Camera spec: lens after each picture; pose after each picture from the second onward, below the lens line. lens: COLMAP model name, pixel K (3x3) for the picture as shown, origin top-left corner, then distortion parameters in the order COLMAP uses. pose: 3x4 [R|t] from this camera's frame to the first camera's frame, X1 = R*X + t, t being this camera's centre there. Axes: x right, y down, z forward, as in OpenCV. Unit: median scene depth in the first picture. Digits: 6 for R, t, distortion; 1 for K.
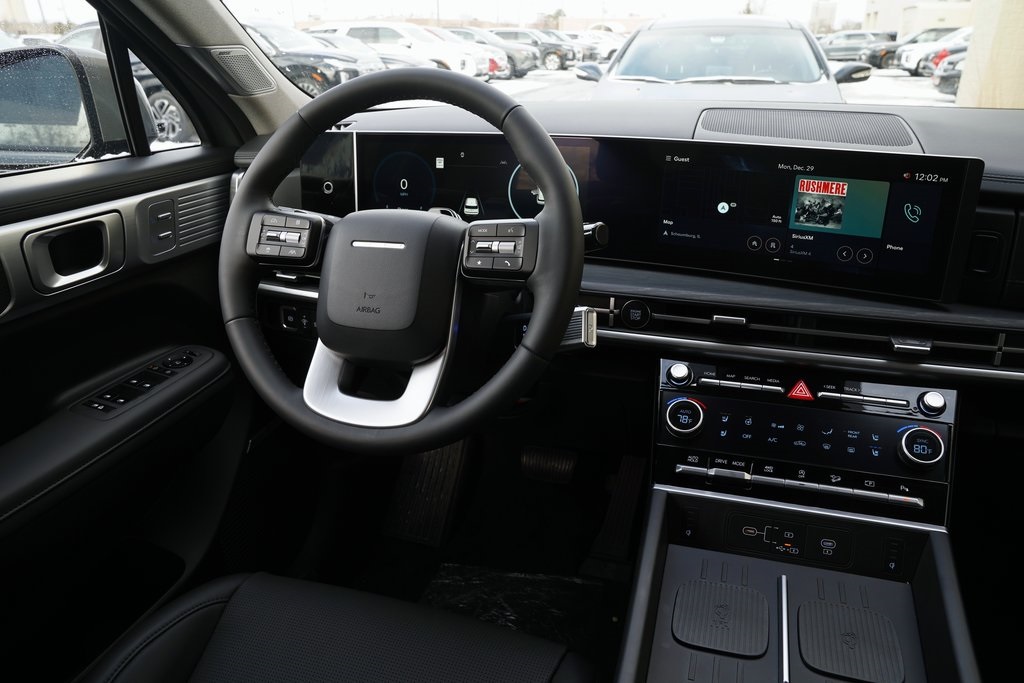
lens RADIAL K [[711.8, 0, 511.8], [0, 711.8, 334.6], [0, 0, 1]] dist [-0.129619, 0.085536]
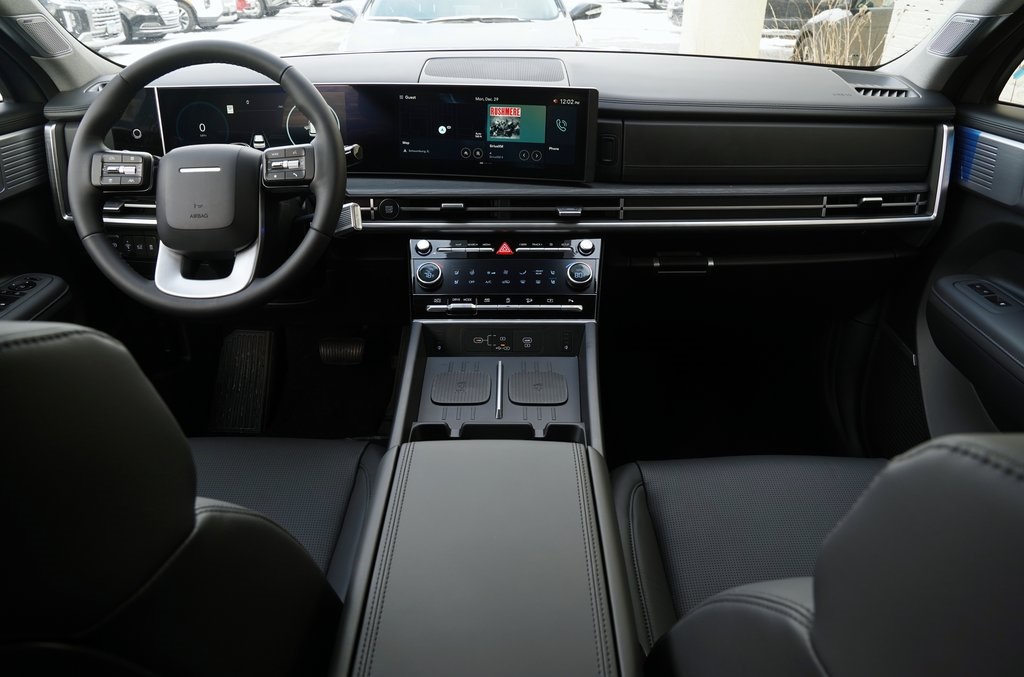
lens RADIAL K [[711.8, 0, 514.4], [0, 711.8, 328.3], [0, 0, 1]] dist [-0.129619, 0.085536]
pose [[0.948512, -0.124014, 0.291454, -0.032284], [0.101944, 0.990730, 0.089786, 0.115180], [-0.299887, -0.055451, 0.952362, -0.473673]]
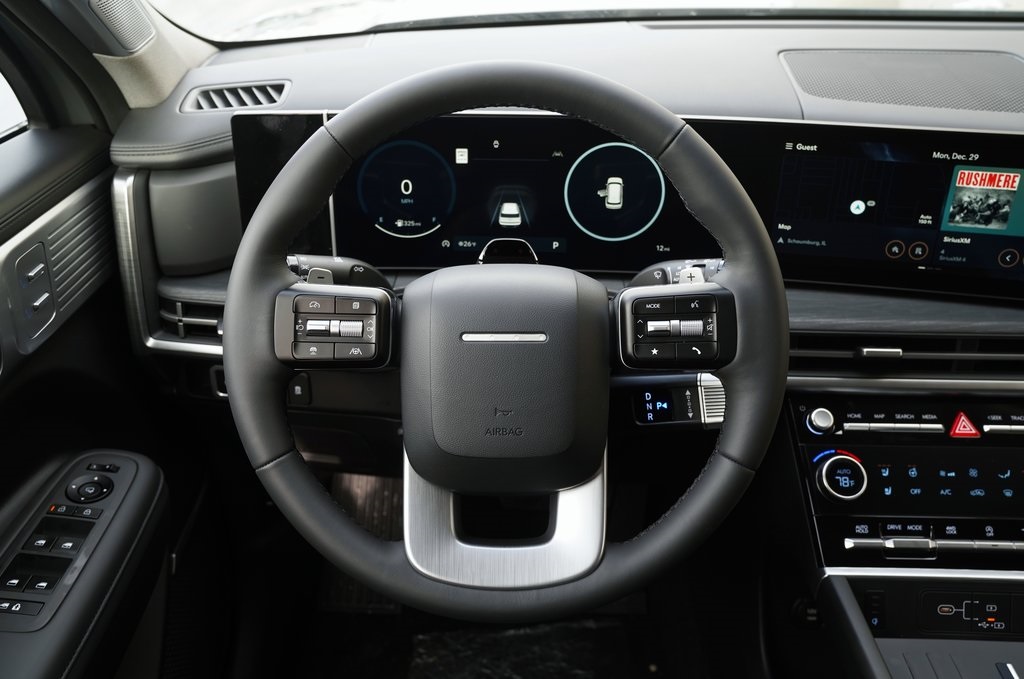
lens RADIAL K [[888.9, 0, 514.0], [0, 888.9, 338.2], [0, 0, 1]] dist [-0.055959, 0.086057]
pose [[0.957282, -0.126146, 0.260190, -0.370673], [0.090039, 0.985127, 0.146346, -0.230077], [-0.274781, -0.116667, 0.954402, 0.147601]]
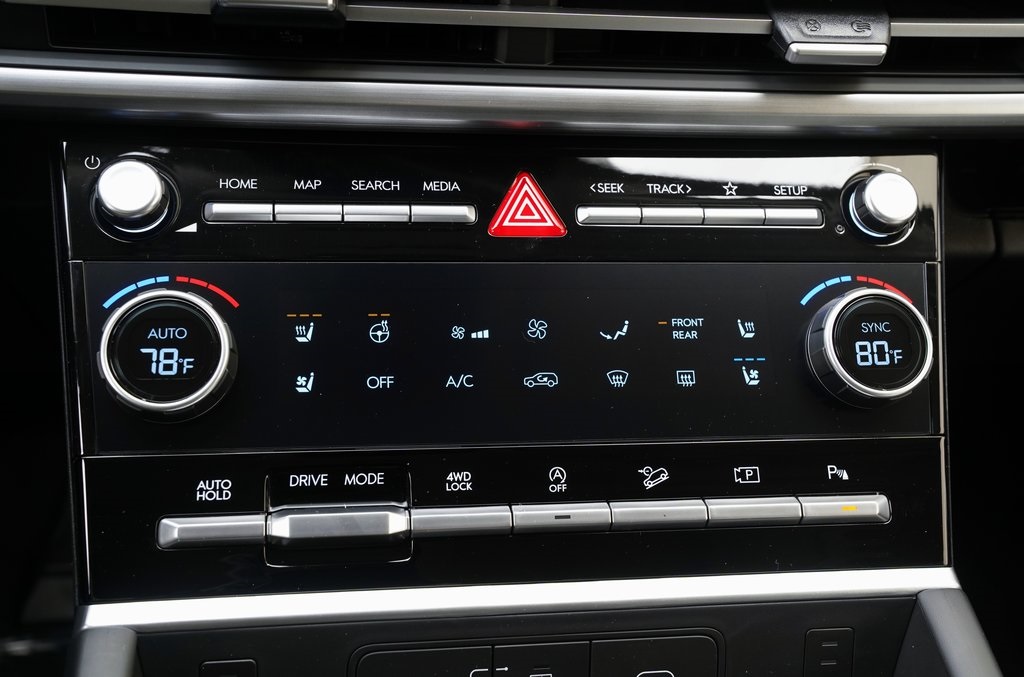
lens RADIAL K [[1185.9, 0, 529.6], [0, 1185.9, 340.6], [0, 0, 1]] dist [0.057193, 0.000000]
pose [[0.891517, -0.186141, 0.412976, 0.177880], [0.060337, 0.952344, 0.299000, -0.026737], [-0.448951, -0.241646, 0.860262, 0.513528]]
